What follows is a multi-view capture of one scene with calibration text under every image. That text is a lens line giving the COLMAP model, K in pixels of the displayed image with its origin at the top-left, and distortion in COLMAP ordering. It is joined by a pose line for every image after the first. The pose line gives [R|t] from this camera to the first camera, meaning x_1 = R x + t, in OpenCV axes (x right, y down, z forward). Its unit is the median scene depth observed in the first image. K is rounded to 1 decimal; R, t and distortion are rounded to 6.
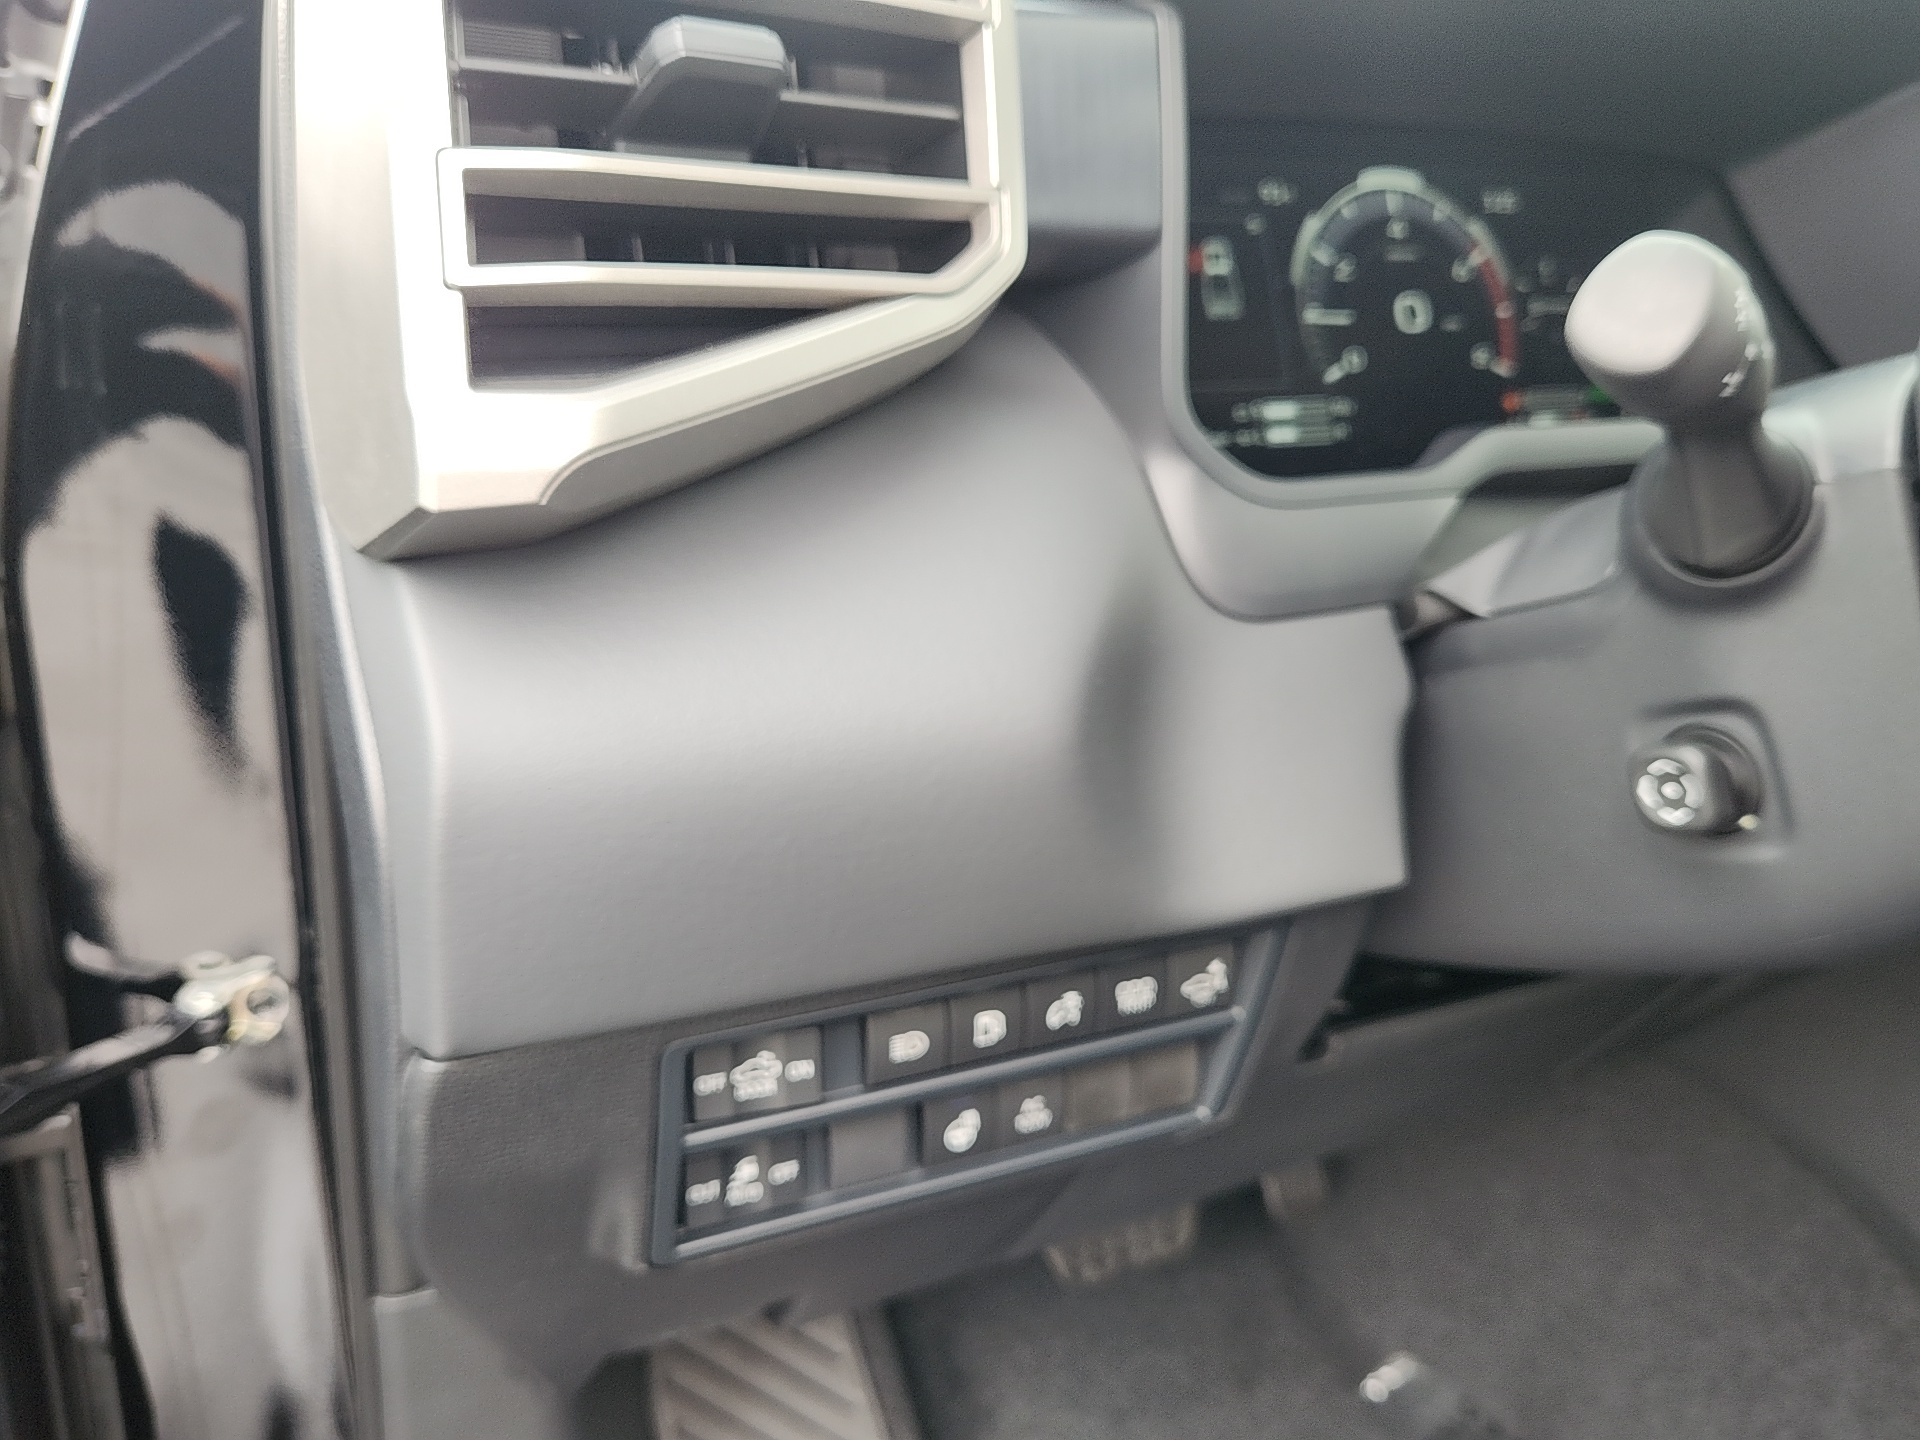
lens RADIAL K [[1815.5, 0, 966.7], [0, 1815.5, 705.4], [0, 0, 1]] dist [0.080736, -0.104578]
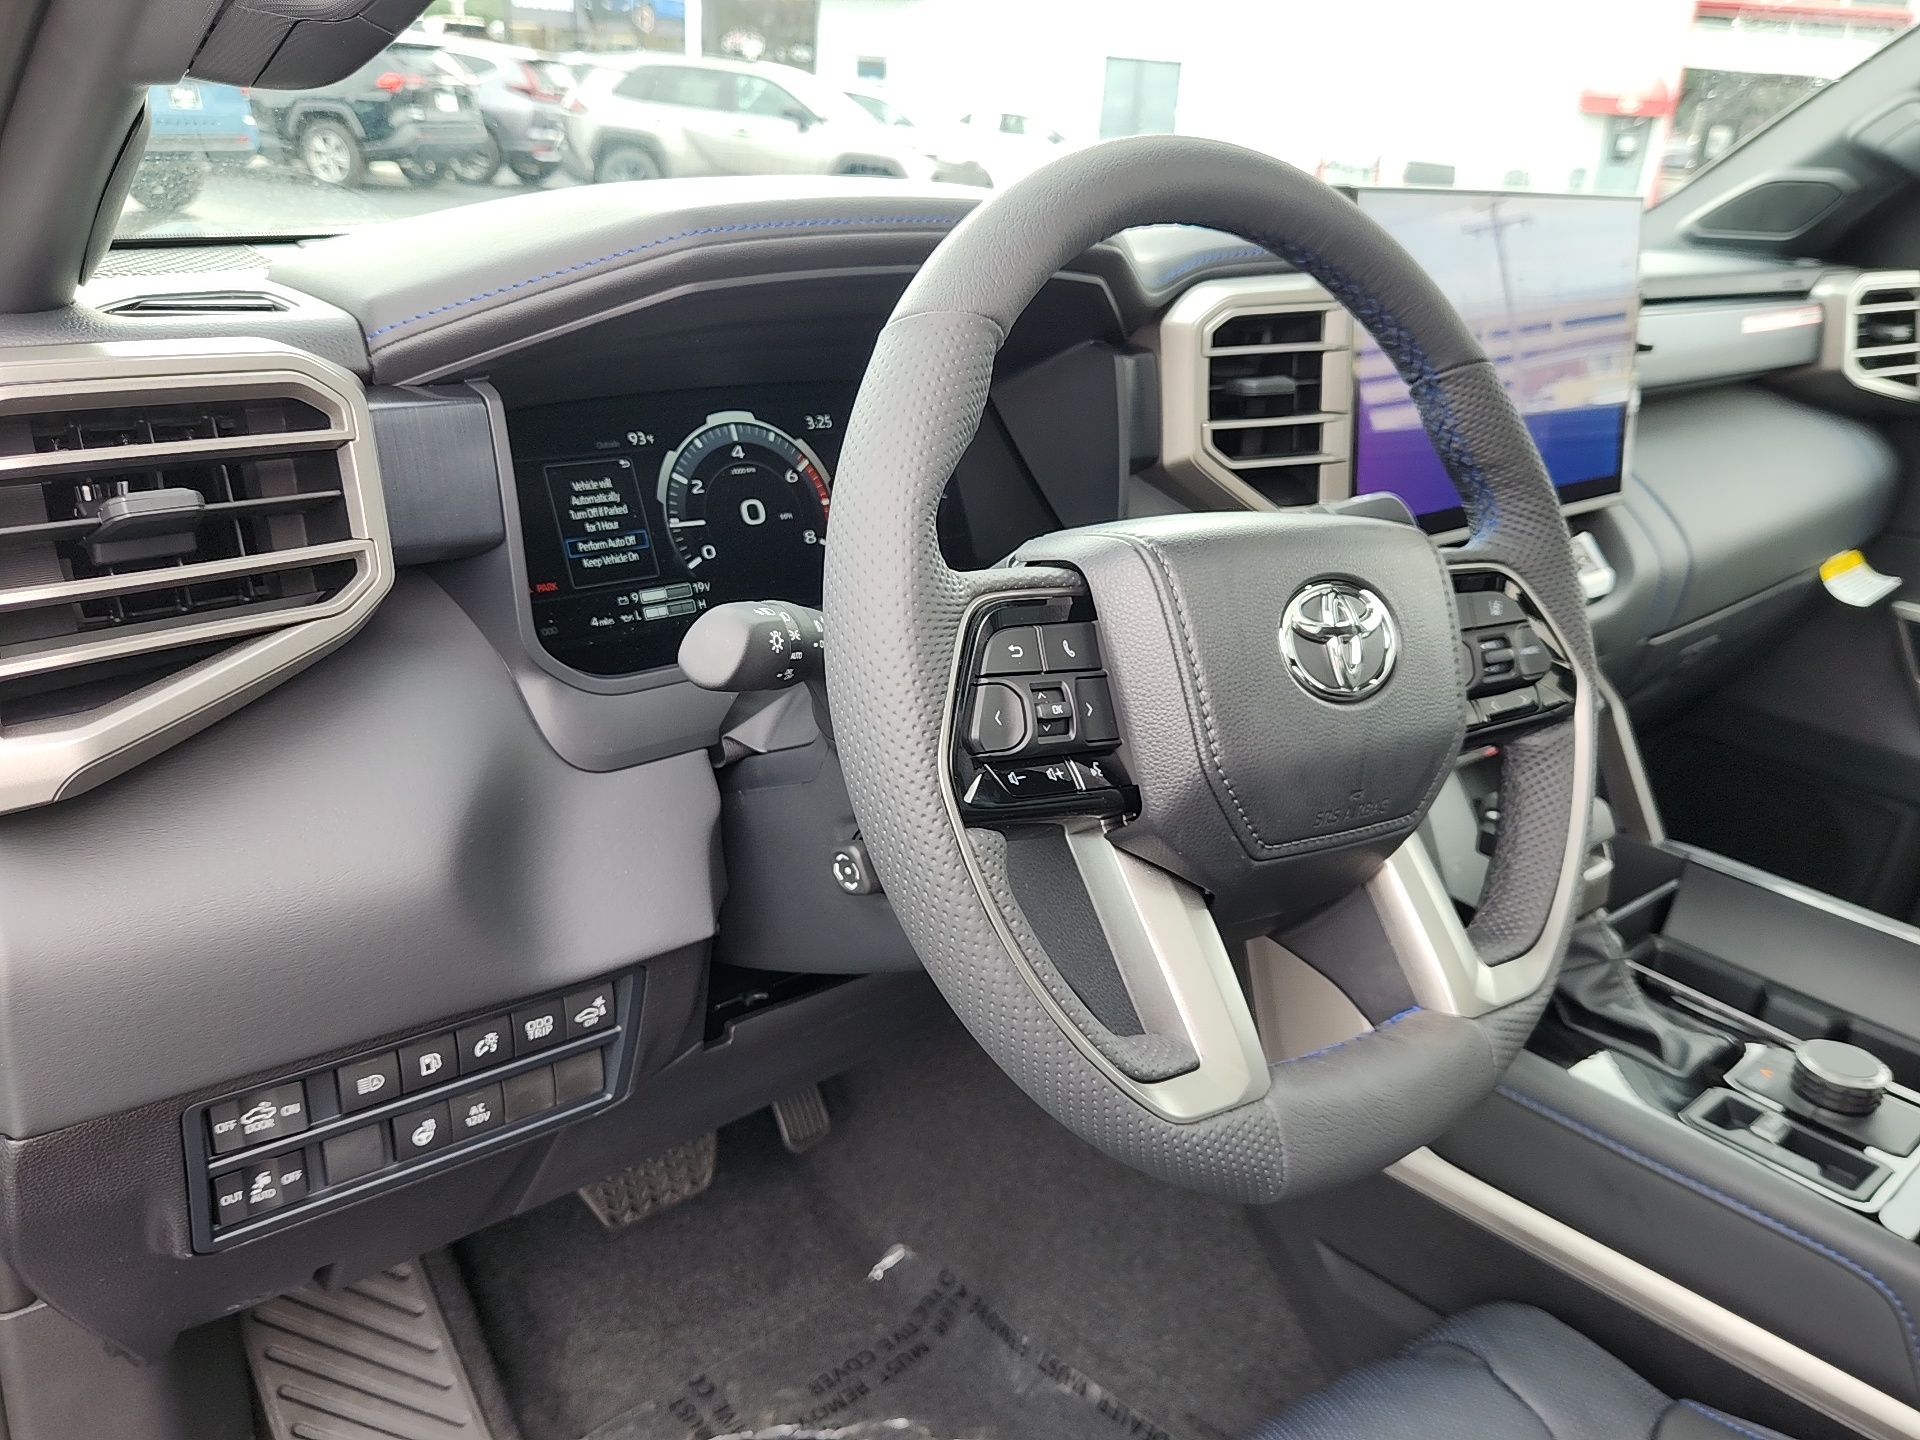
lens RADIAL K [[1811.7, 0, 1009.7], [0, 1811.7, 712.6], [0, 0, 1]] dist [0.169987, -0.203602]
pose [[0.976570, -0.073633, 0.202212, 0.179138], [0.066485, 0.996906, 0.041926, -0.134363], [-0.204673, -0.027499, 0.978444, -0.543179]]
